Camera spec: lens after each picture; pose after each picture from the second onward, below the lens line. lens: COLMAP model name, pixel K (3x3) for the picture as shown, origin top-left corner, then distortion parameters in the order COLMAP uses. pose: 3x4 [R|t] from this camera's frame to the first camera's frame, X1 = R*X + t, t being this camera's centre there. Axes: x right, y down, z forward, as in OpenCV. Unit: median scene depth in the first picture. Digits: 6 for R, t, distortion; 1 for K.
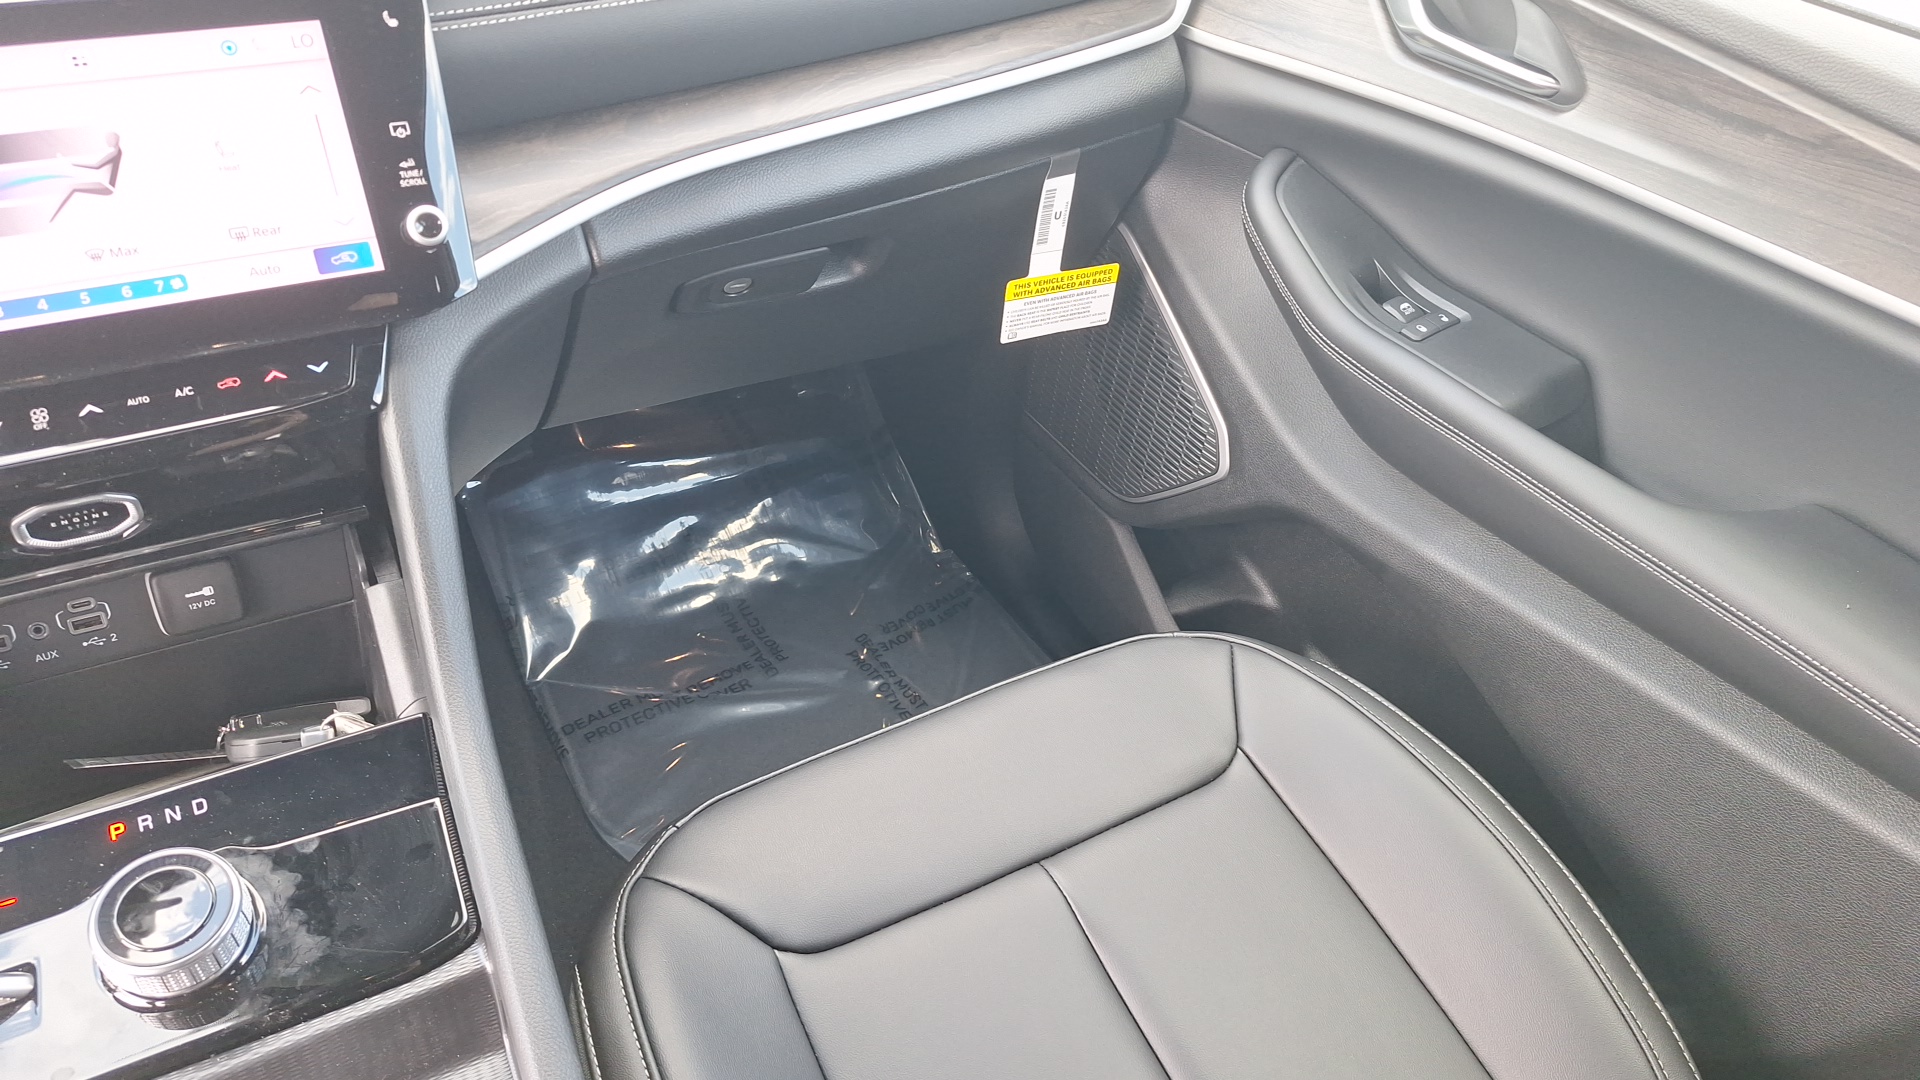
lens RADIAL K [[1361.5, 0, 920.1], [0, 1361.5, 552.6], [0, 0, 1]] dist [0.025140, -0.043090]
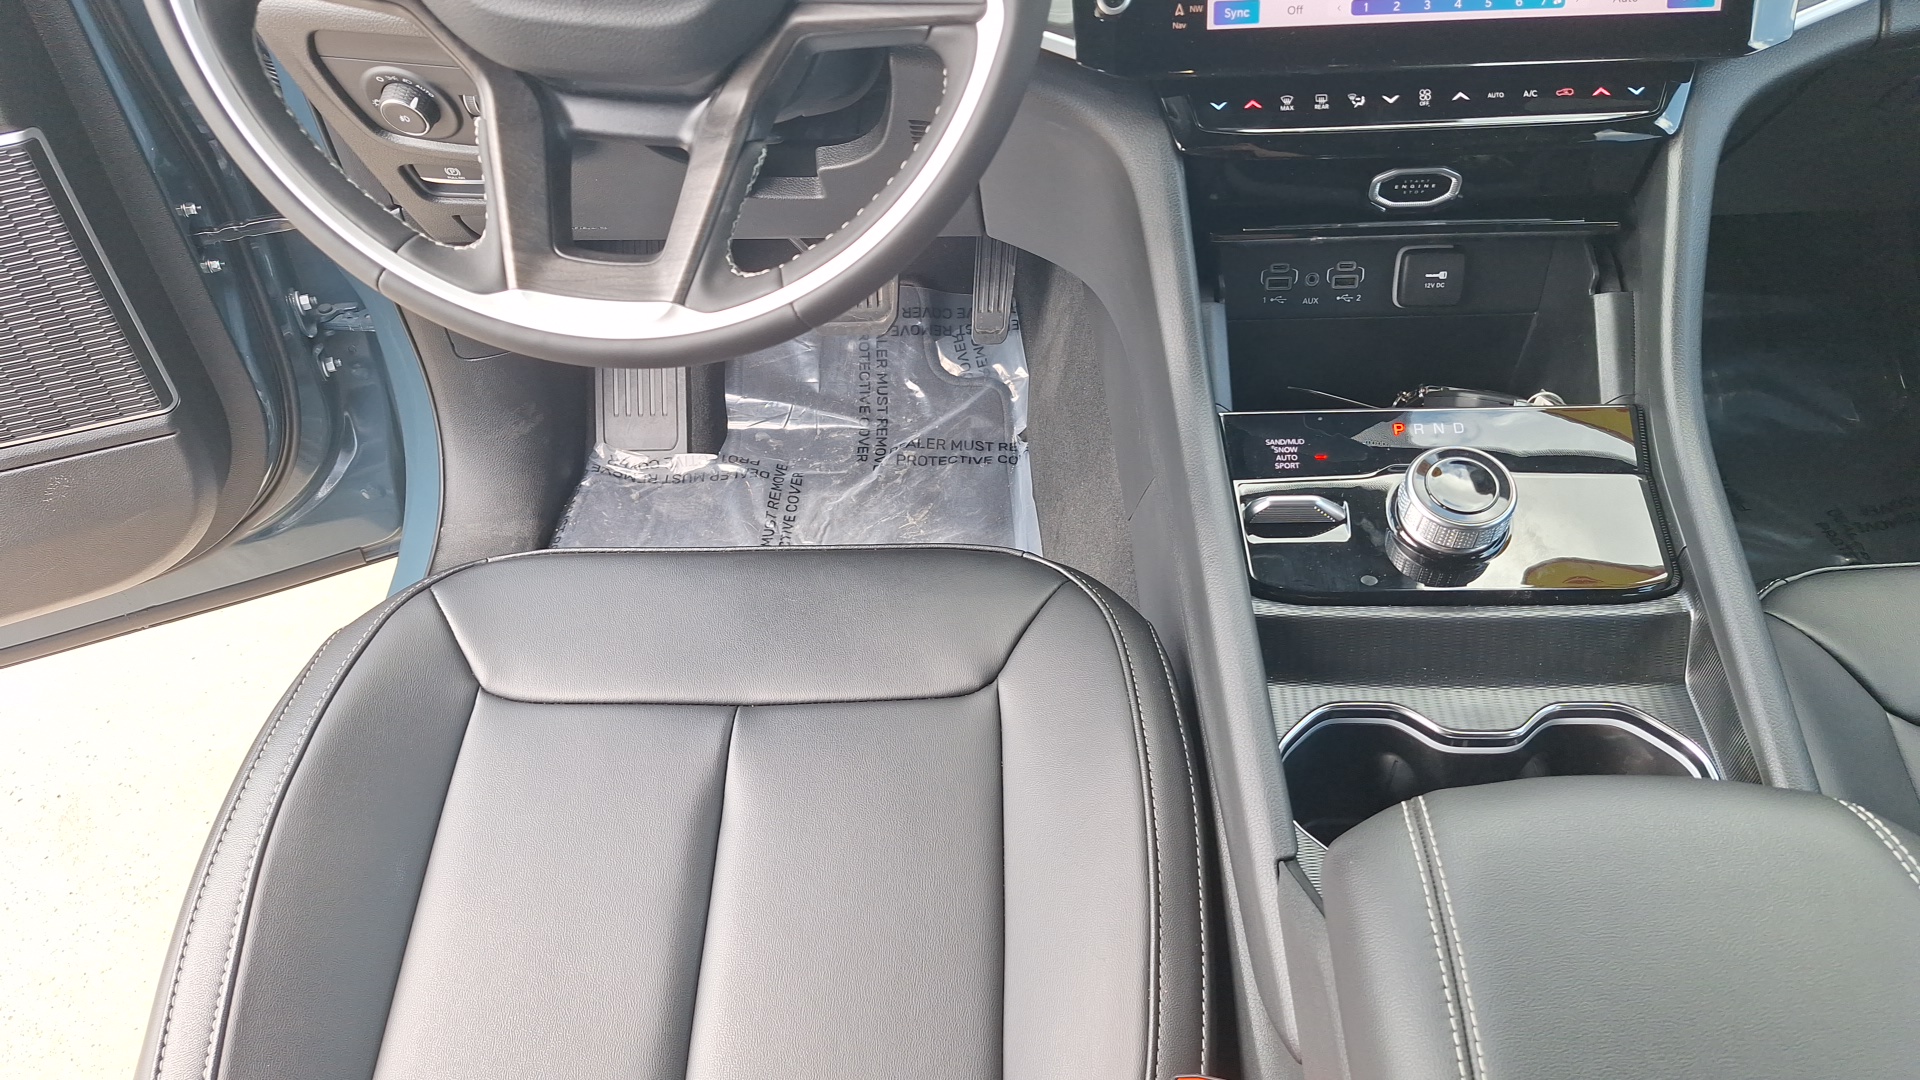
lens RADIAL K [[1318.2, 0, 957.5], [0, 1318.2, 536.8], [0, 0, 1]] dist [0.104932, -0.148877]
pose [[0.848037, 0.273201, -0.454086, -0.293232], [-0.230829, 0.961743, 0.147544, 0.181265], [0.477023, -0.020307, 0.878656, -0.260284]]
